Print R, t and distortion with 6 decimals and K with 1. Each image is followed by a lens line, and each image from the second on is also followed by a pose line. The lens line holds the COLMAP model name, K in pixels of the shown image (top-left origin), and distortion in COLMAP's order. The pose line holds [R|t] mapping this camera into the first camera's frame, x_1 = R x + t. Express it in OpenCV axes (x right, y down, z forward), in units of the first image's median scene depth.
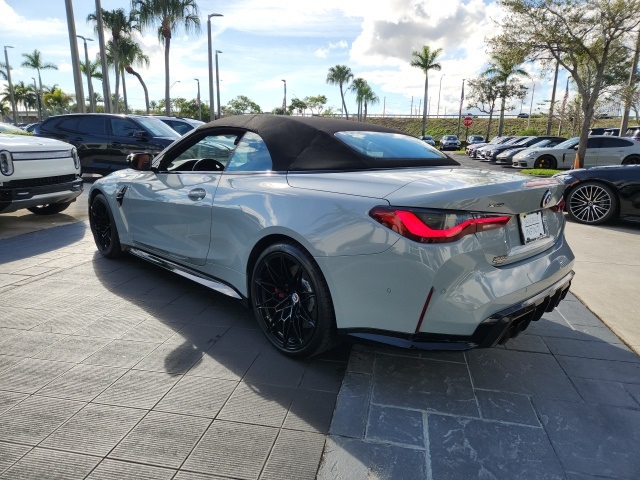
lens RADIAL K [[425.2, 0, 330.4], [0, 425.2, 242.7], [0, 0, 1]] dist [0.065312, -0.051965]
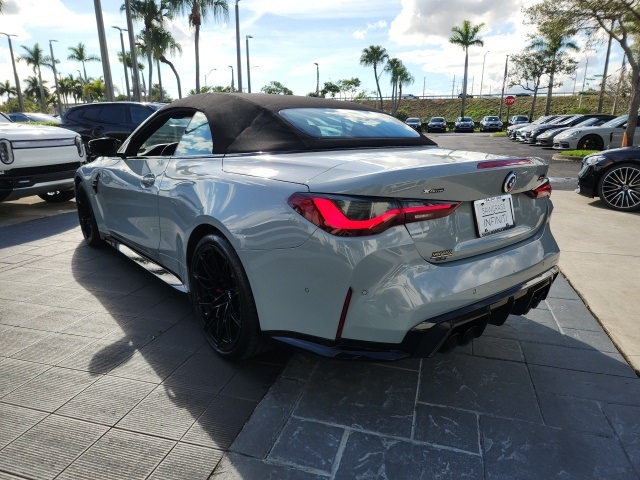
lens RADIAL K [[427.7, 0, 323.9], [0, 427.7, 244.7], [0, 0, 1]] dist [0.063049, -0.053791]
pose [[0.994805, 0.006610, -0.101582, 0.020855], [-0.002983, 0.999354, 0.035814, -0.000900], [0.101754, -0.035325, 0.994182, 0.011063]]
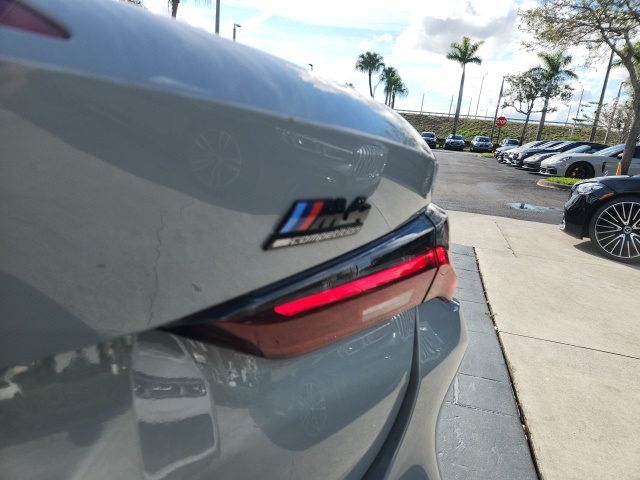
lens RADIAL K [[421.7, 0, 324.5], [0, 421.7, 249.0], [0, 0, 1]] dist [0.058991, -0.053159]
pose [[0.992424, 0.099223, -0.072449, 0.056879], [-0.097010, 0.994721, 0.033455, -0.011187], [0.075386, -0.026174, 0.996811, 0.092388]]
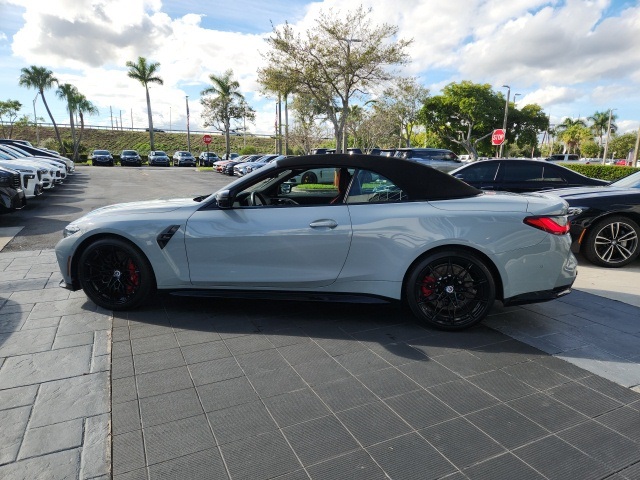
lens RADIAL K [[426.9, 0, 327.6], [0, 426.9, 252.1], [0, 0, 1]] dist [0.068043, -0.048901]
pose [[0.801497, -0.134483, 0.582681, -0.121772], [0.141272, 0.989386, 0.034027, -0.009931], [-0.581073, 0.055044, 0.811988, 0.007554]]
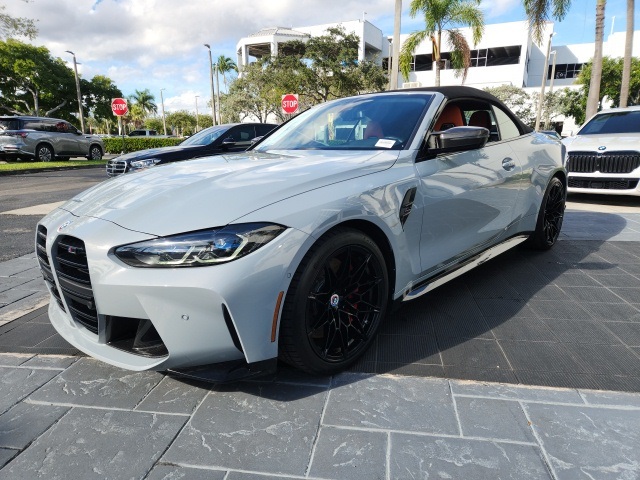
lens RADIAL K [[428.3, 0, 318.4], [0, 428.3, 251.2], [0, 0, 1]] dist [0.063995, -0.054914]
pose [[-0.026390, -0.271912, 0.961960, -0.166922], [0.245429, 0.931080, 0.269916, -0.038513], [-0.969055, 0.243216, 0.042163, 0.178468]]
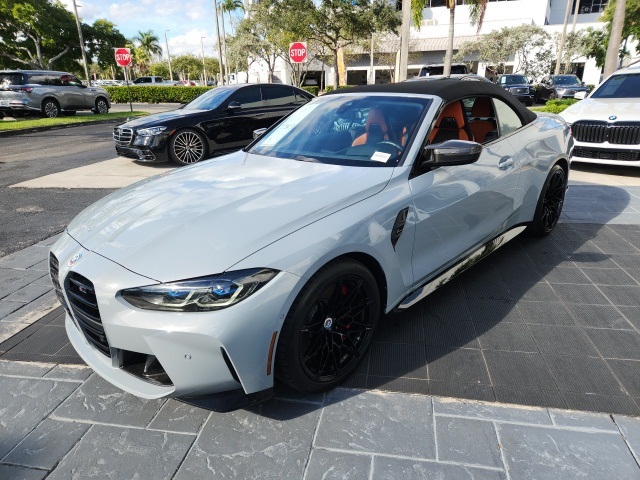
lens RADIAL K [[427.7, 0, 323.9], [0, 427.7, 244.7], [0, 0, 1]] dist [0.063049, -0.053791]
pose [[-0.013816, -0.376163, 0.926450, -0.166185], [0.255902, 0.894351, 0.366946, -0.053544], [-0.966604, 0.242150, 0.083905, 0.170885]]
